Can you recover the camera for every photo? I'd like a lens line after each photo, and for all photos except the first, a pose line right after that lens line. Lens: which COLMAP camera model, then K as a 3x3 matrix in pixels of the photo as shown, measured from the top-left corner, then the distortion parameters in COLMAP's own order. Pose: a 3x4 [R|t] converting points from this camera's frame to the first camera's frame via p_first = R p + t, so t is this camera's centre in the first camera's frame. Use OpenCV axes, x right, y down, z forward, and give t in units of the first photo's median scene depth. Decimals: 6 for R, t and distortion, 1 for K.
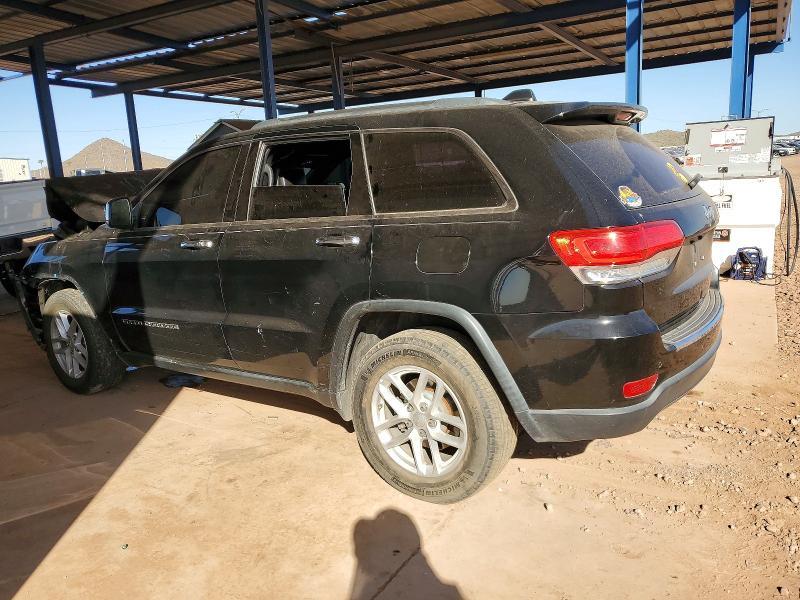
lens RADIAL K [[572.5, 0, 400.0], [0, 572.5, 300.0], [0, 0, 1]] dist [0.005201, 0.004850]
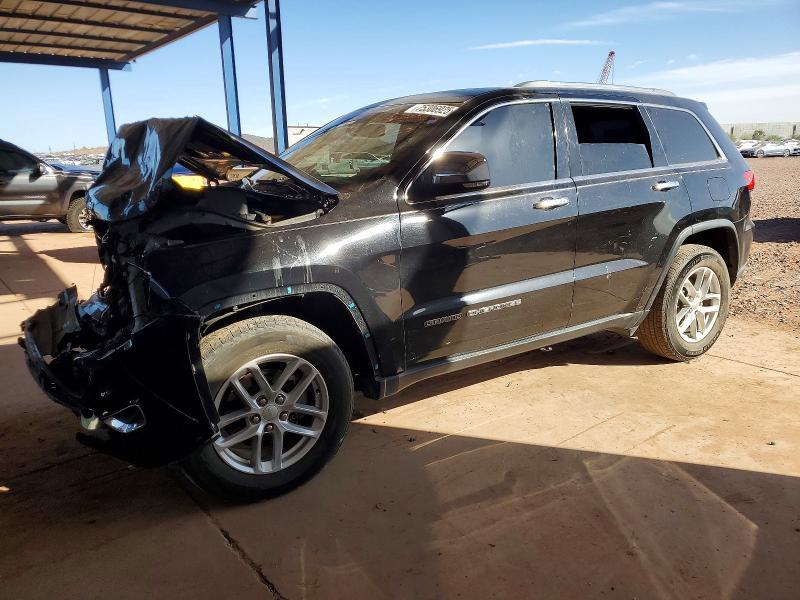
lens RADIAL K [[588.8, 0, 321.4], [0, 588.8, 301.4], [0, 0, 1]] dist [0.024931, 0.002768]
pose [[0.435261, -0.169326, 0.884238, -0.466726], [0.189909, 0.977323, 0.093670, -0.033788], [-0.880047, 0.127154, 0.457547, 0.298306]]
